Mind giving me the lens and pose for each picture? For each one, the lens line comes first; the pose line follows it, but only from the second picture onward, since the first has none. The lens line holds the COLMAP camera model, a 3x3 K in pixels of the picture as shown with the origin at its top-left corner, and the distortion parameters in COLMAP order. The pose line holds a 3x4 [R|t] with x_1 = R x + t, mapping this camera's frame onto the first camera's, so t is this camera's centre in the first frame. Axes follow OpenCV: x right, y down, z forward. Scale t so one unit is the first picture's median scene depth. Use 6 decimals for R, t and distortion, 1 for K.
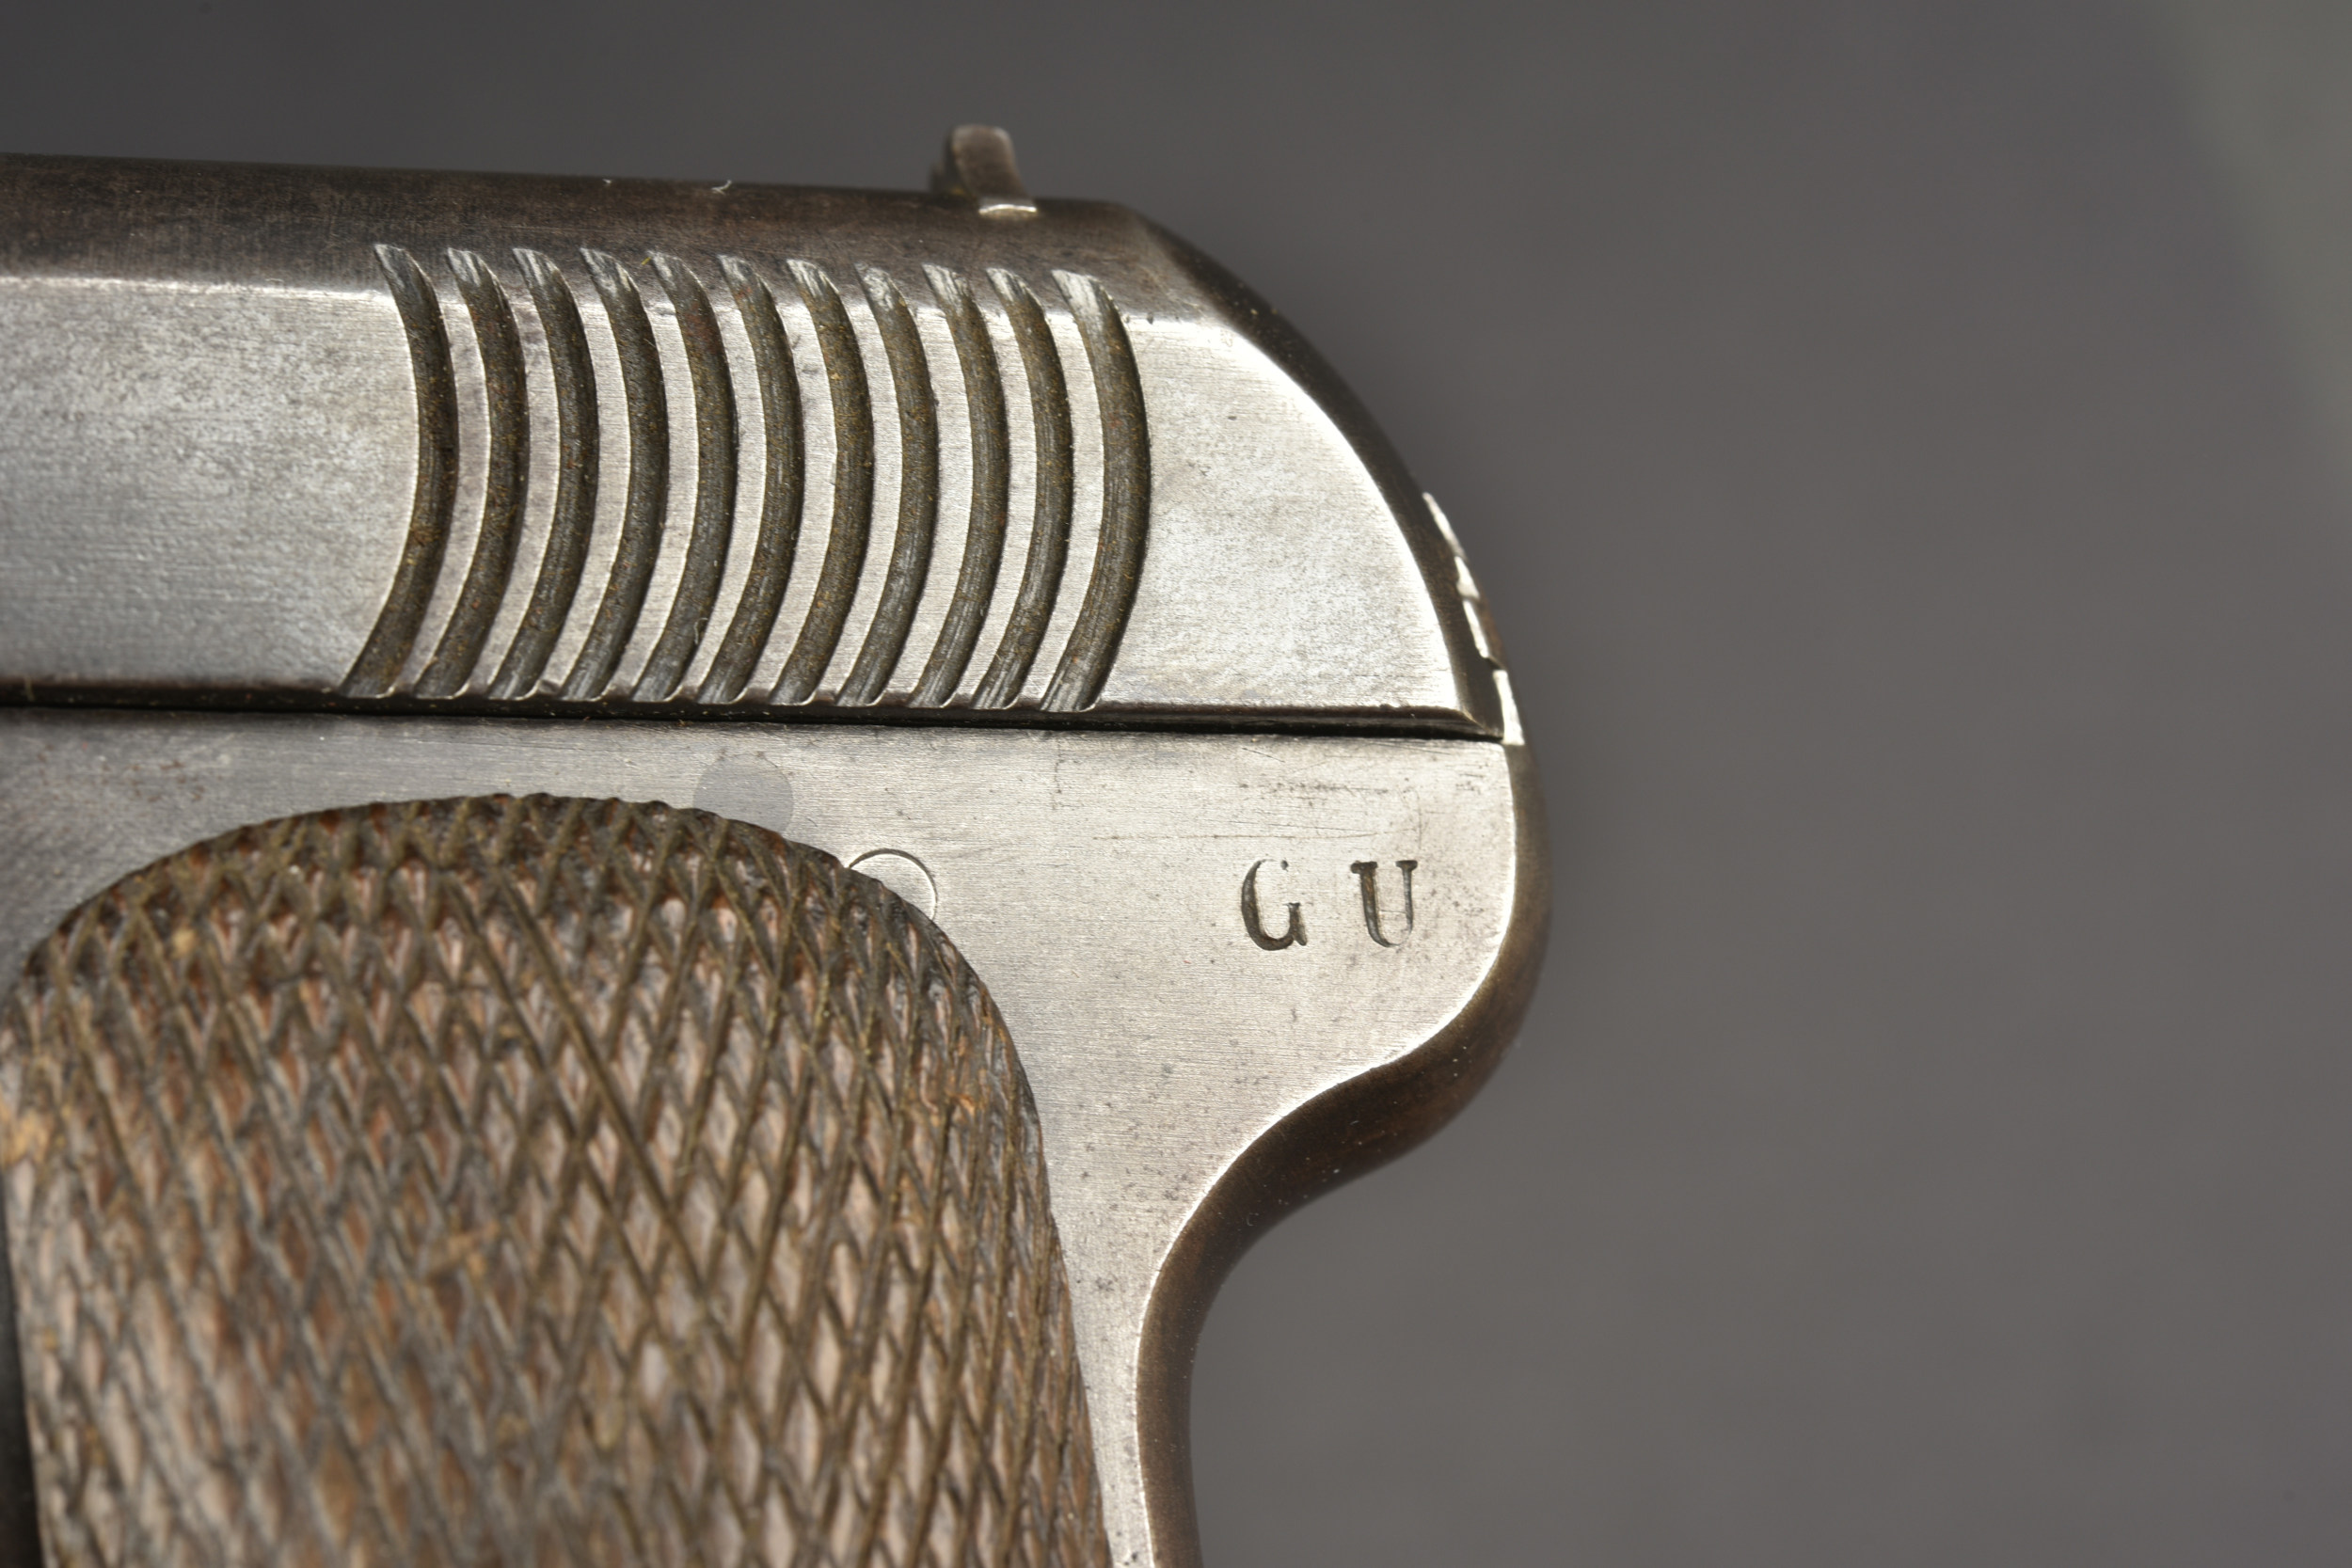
lens RADIAL K [[4244.1, 0, 1176.0], [0, 4244.1, 784.0], [0, 0, 1]] dist [0.059341, 0.030475]
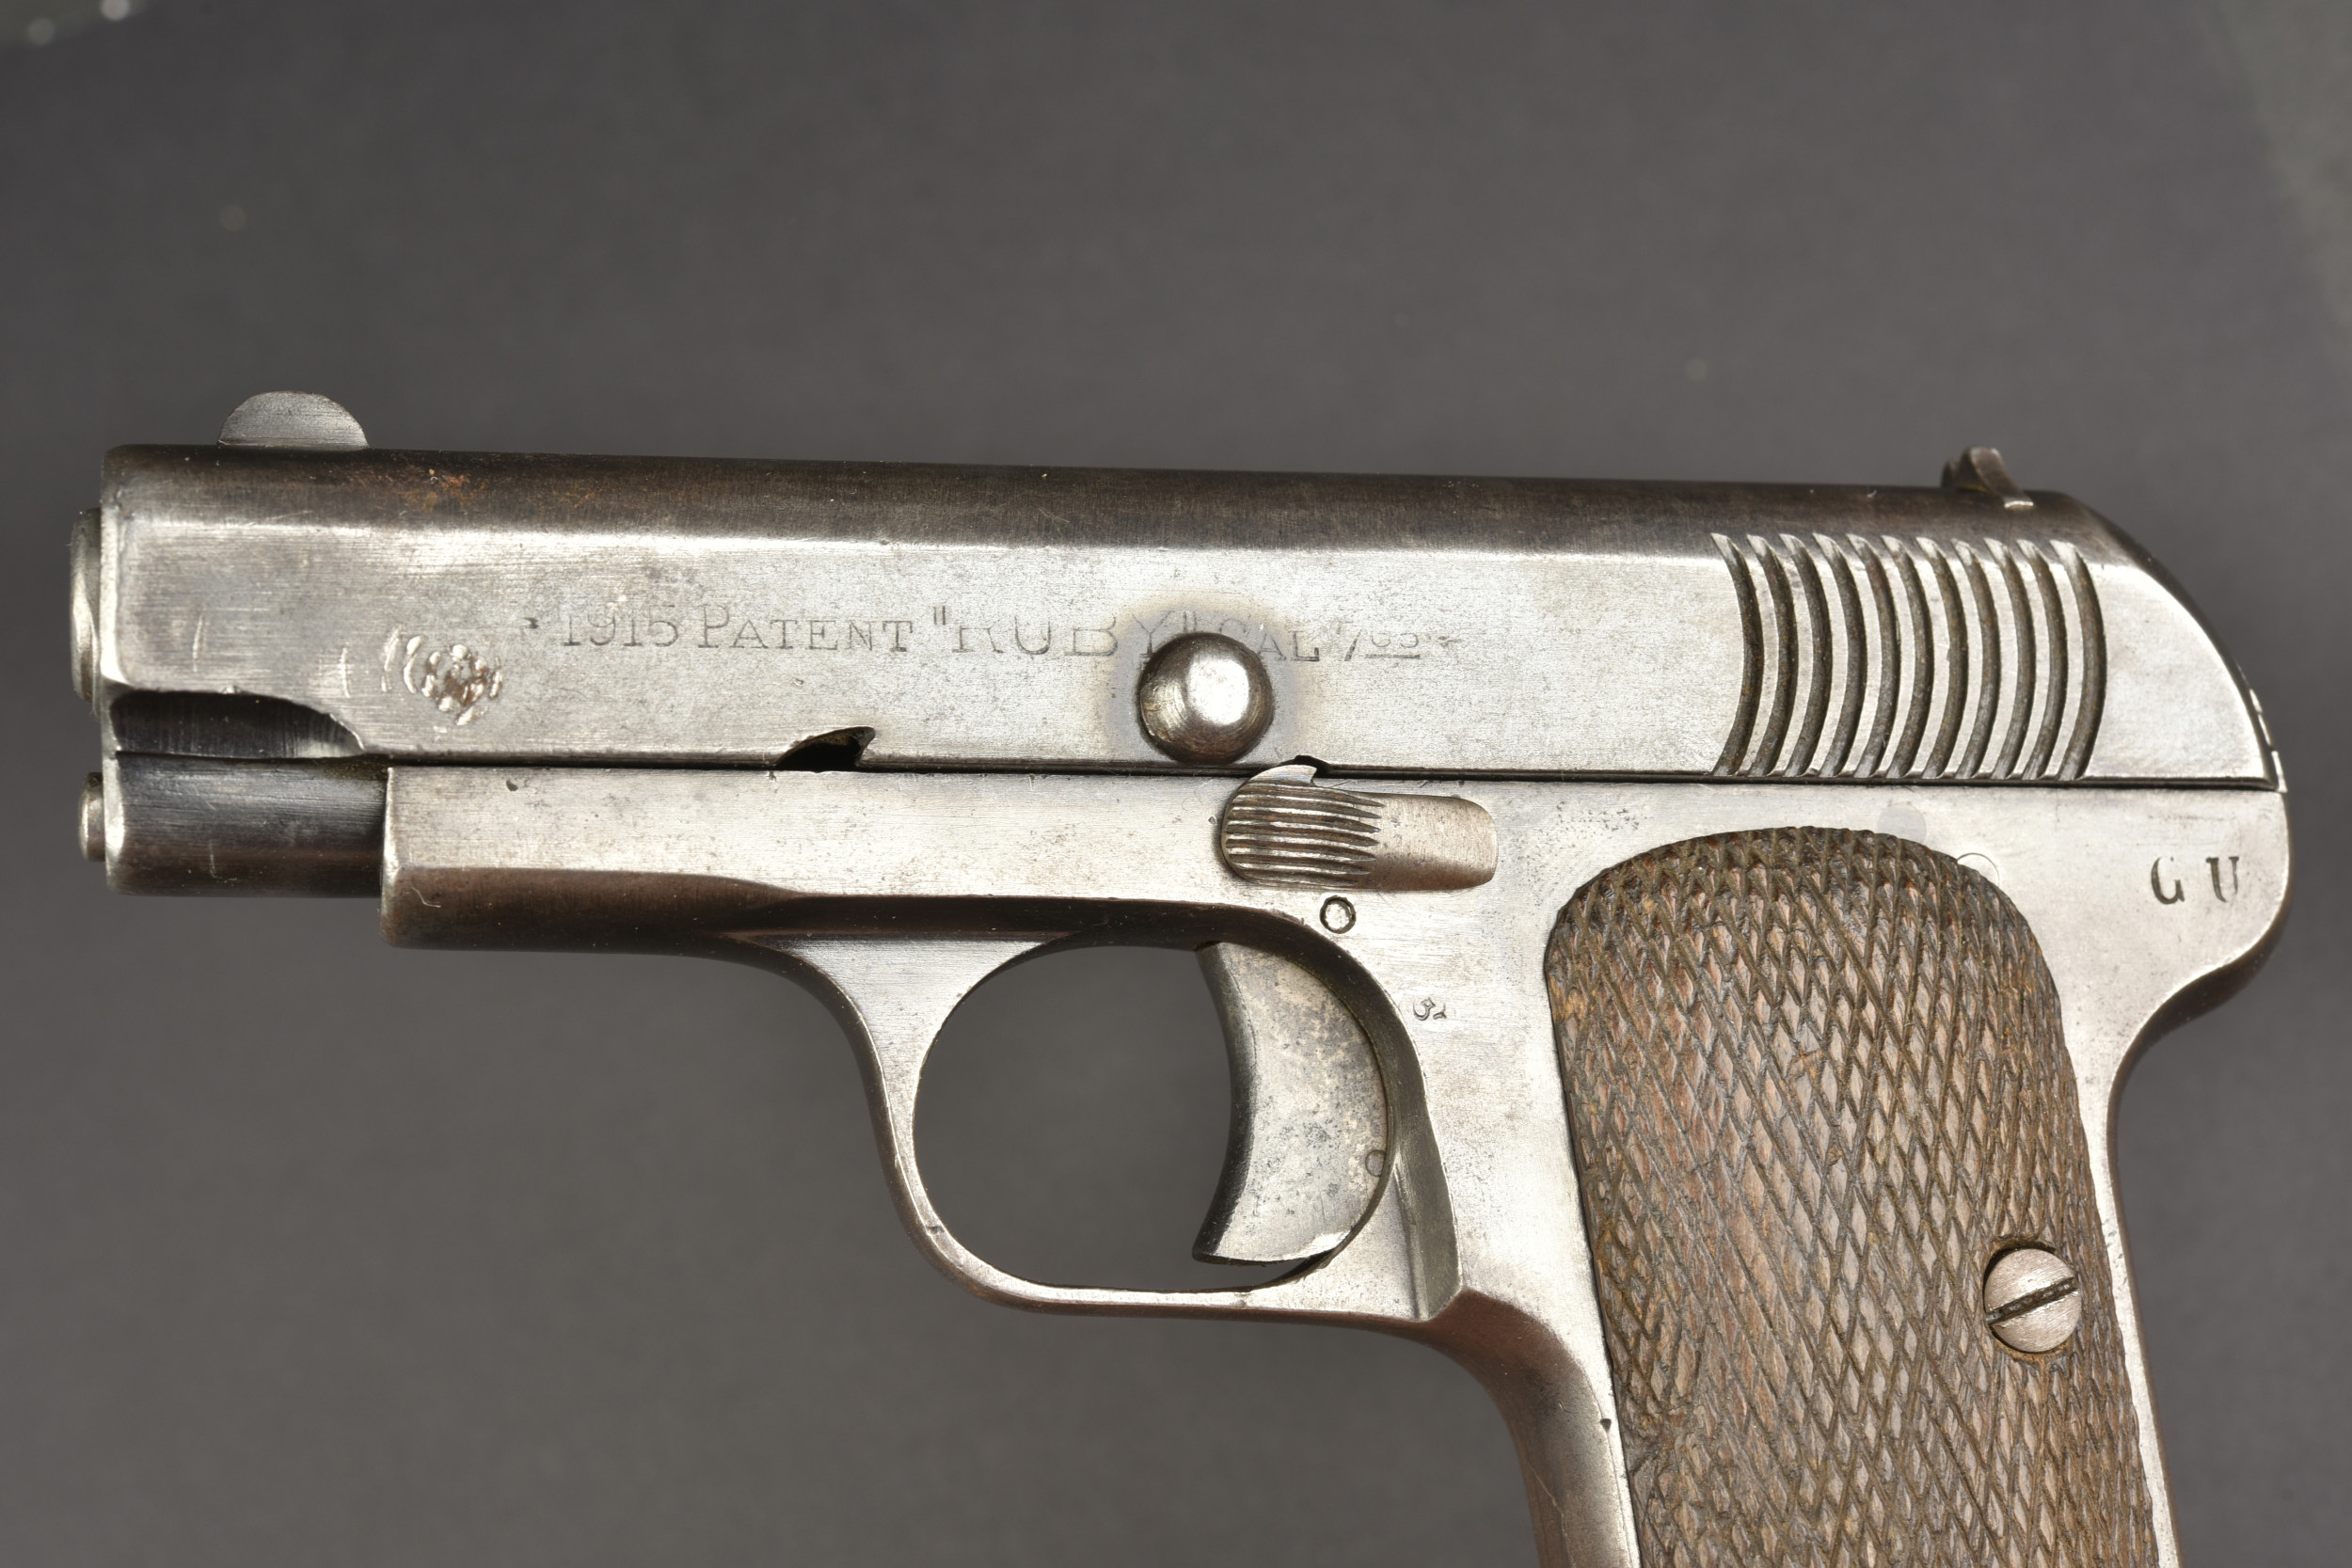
lens RADIAL K [[4244.1, 0, 1176.0], [0, 4244.1, 784.0], [0, 0, 1]] dist [0.059341, 0.030475]
pose [[0.999567, 0.005547, 0.028892, -0.485532], [-0.007536, 0.997575, 0.069195, -0.146104], [-0.028438, -0.069383, 0.997185, -0.901114]]
